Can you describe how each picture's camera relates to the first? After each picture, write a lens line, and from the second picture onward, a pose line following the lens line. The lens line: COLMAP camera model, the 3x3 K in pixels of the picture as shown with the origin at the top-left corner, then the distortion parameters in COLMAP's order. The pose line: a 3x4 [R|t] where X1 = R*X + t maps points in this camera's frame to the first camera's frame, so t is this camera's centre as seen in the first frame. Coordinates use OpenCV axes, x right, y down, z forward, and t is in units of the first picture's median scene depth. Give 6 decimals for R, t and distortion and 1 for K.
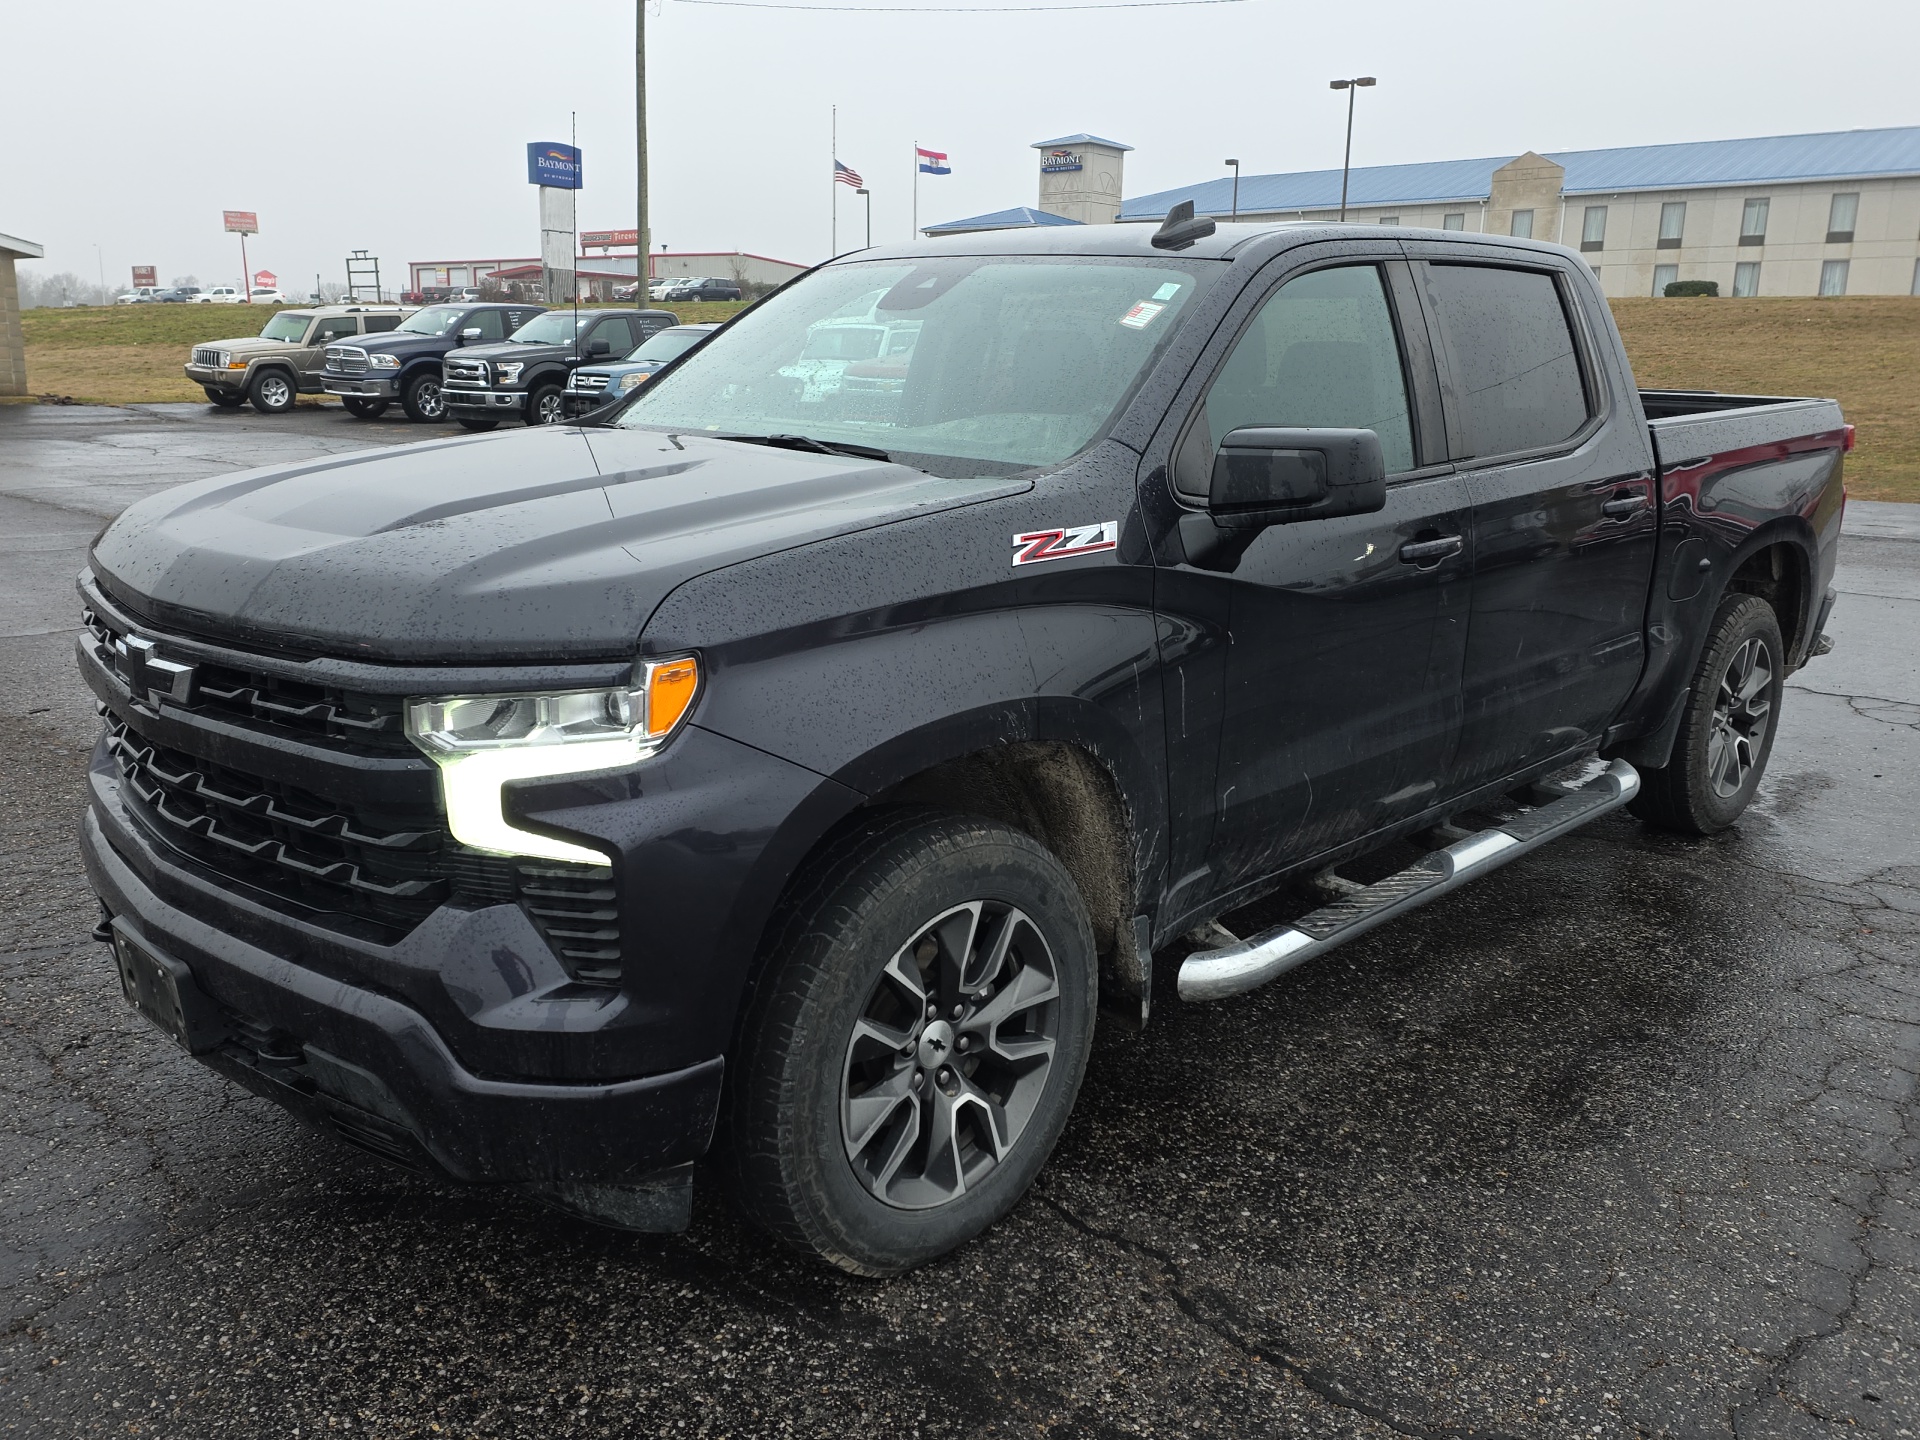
lens RADIAL K [[1581.7, 0, 960.0], [0, 1581.7, 720.0], [0, 0, 1]] dist [0.090390, -0.081758]
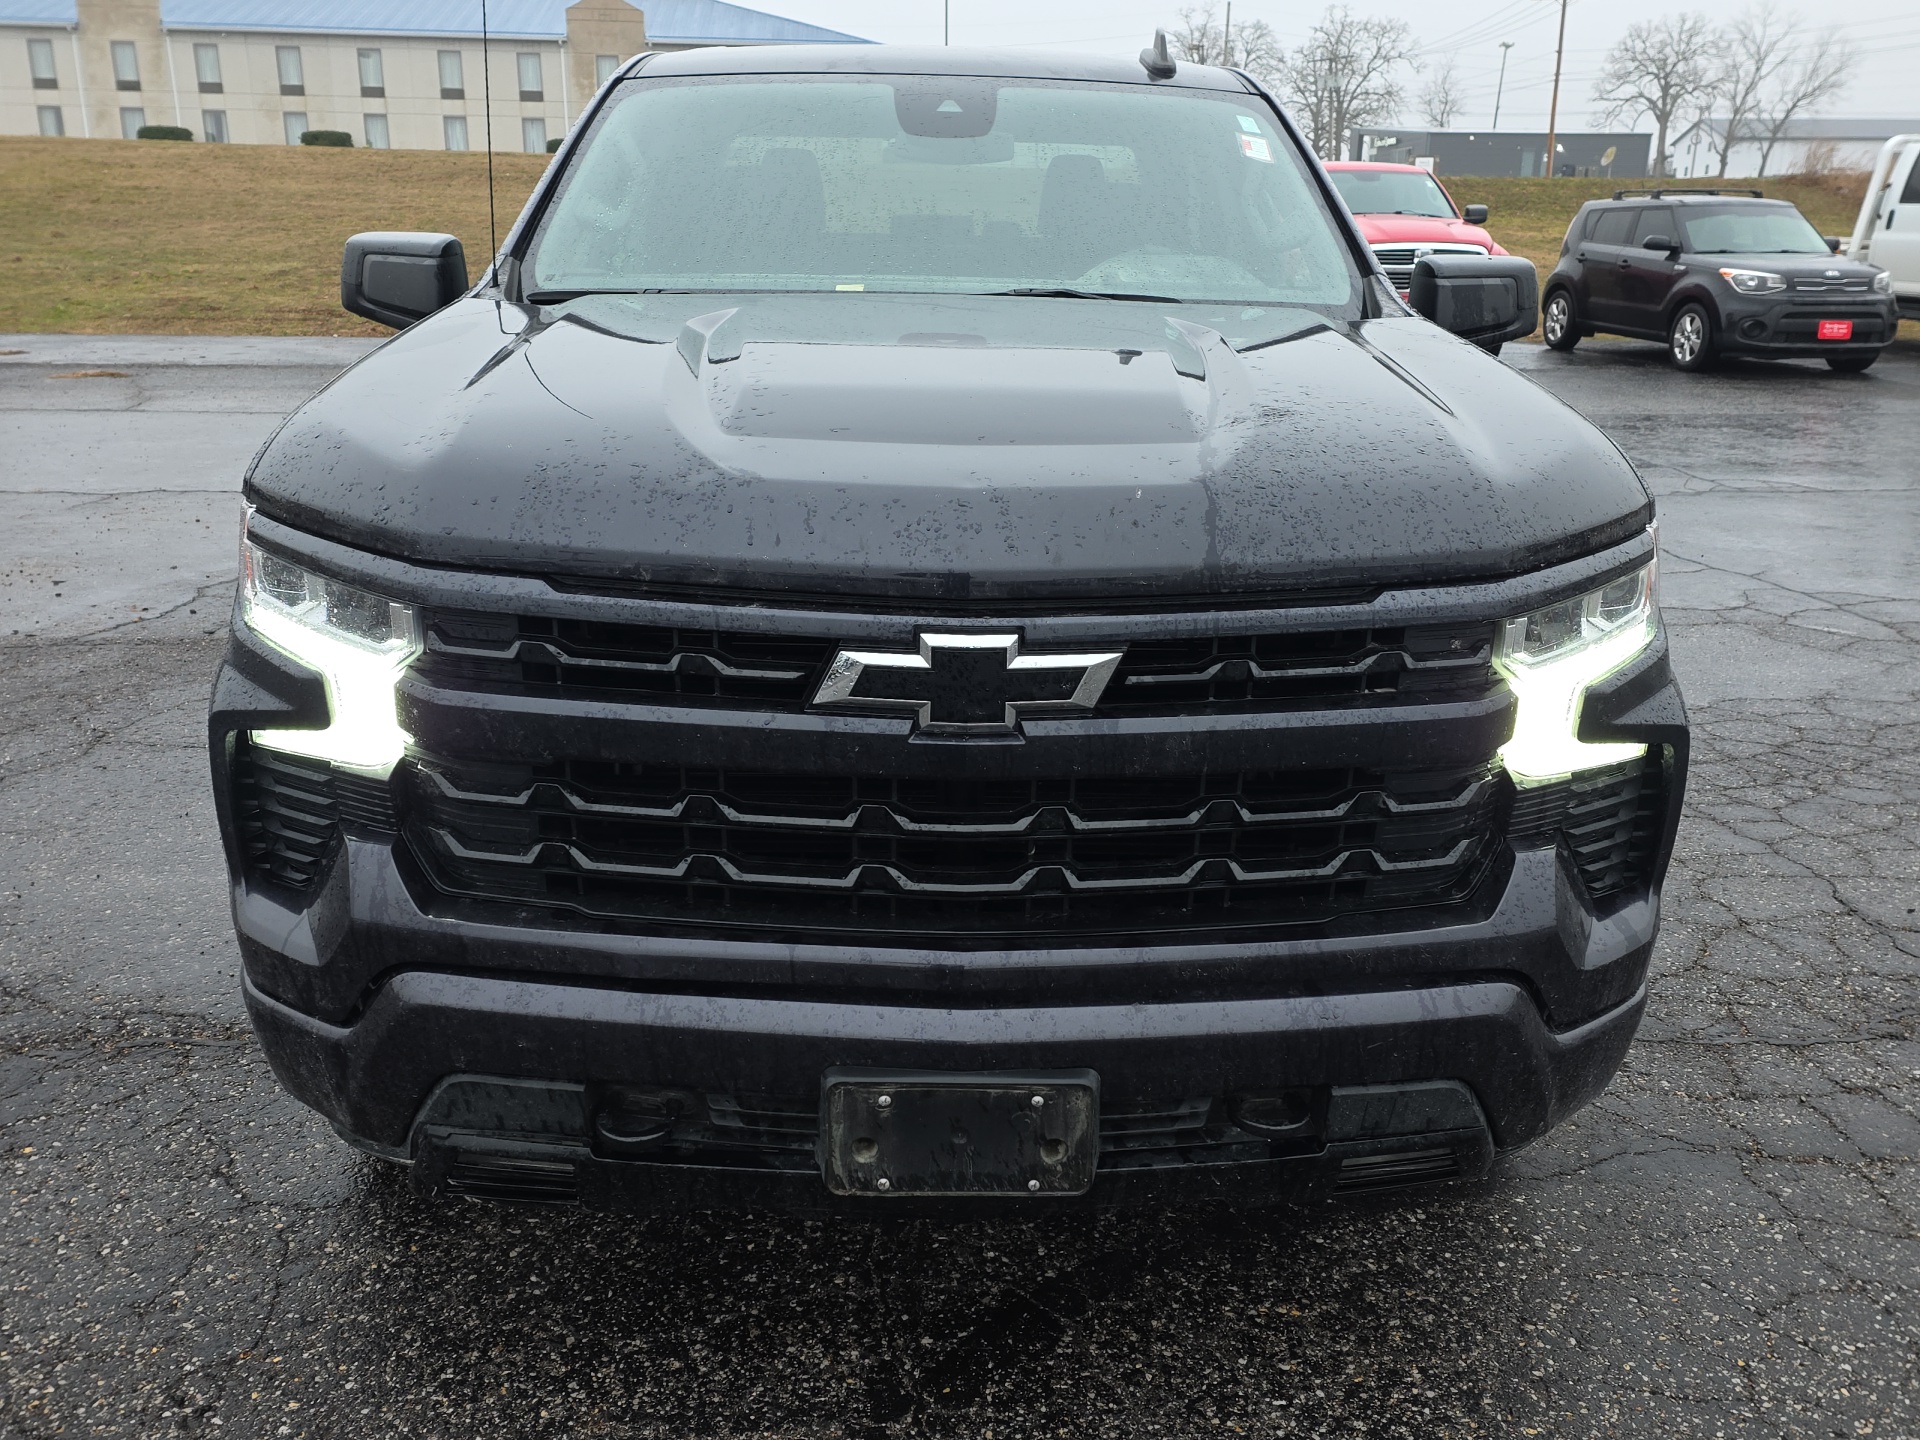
lens RADIAL K [[1581.7, 0, 960.0], [0, 1581.7, 720.0], [0, 0, 1]] dist [0.090390, -0.081758]
pose [[0.687955, -0.226784, 0.689411, -1.001699], [0.167623, 0.973891, 0.153096, -0.120831], [-0.706131, 0.010238, 0.708007, 0.559042]]
